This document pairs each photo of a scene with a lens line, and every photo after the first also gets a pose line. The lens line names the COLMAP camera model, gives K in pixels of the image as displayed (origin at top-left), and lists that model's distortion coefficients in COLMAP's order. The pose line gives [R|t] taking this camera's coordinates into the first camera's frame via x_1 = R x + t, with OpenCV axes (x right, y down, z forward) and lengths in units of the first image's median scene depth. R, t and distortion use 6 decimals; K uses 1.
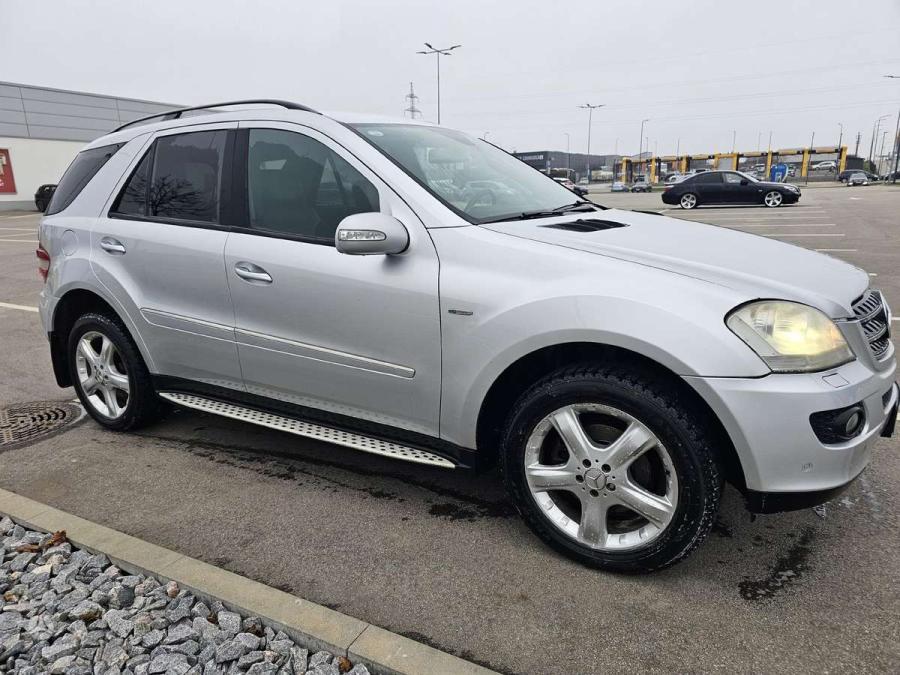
lens RADIAL K [[600.5, 0, 438.7], [0, 600.5, 344.9], [0, 0, 1]] dist [0.050252, -0.036836]
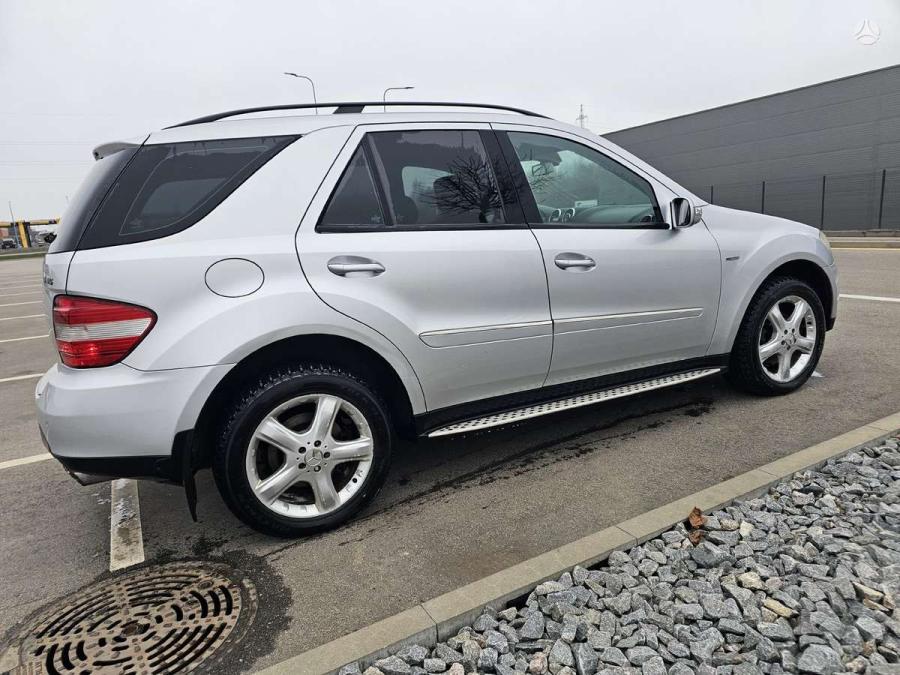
lens RADIAL K [[602.2, 0, 443.4], [0, 602.2, 349.1], [0, 0, 1]] dist [0.044259, -0.026463]
pose [[0.548537, -0.193812, 0.813354, -1.111421], [0.265725, 0.962741, 0.050200, -0.070927], [-0.792778, 0.188591, 0.579600, 0.488594]]
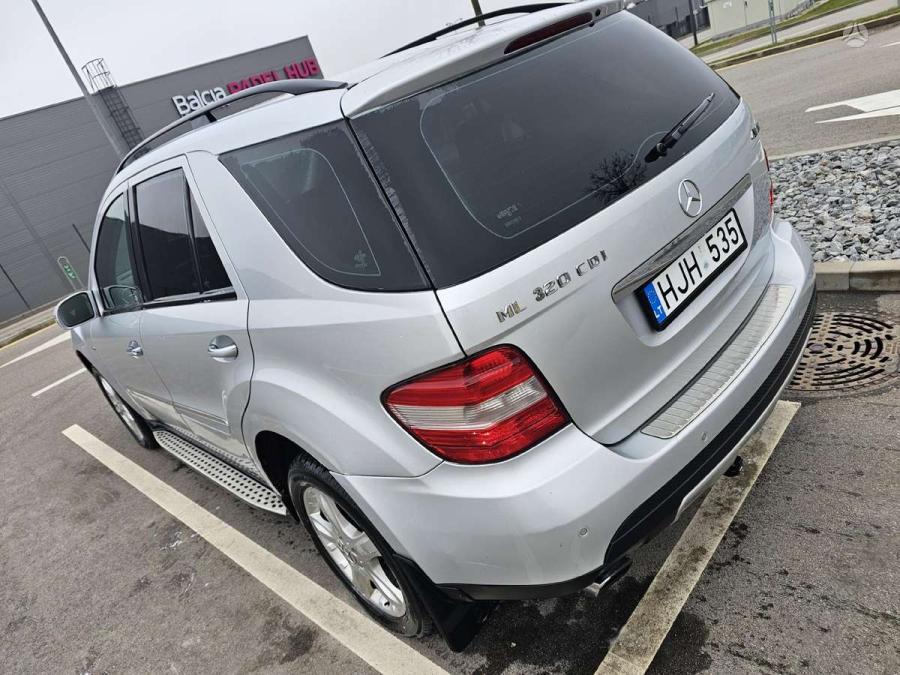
lens RADIAL K [[604.6, 0, 452.8], [0, 604.6, 347.2], [0, 0, 1]] dist [0.033962, -0.016790]
pose [[-0.905037, 0.208289, 0.370843, -0.685877], [0.400497, 0.710898, 0.578123, -0.547721], [-0.143215, 0.671744, -0.726808, 1.859999]]
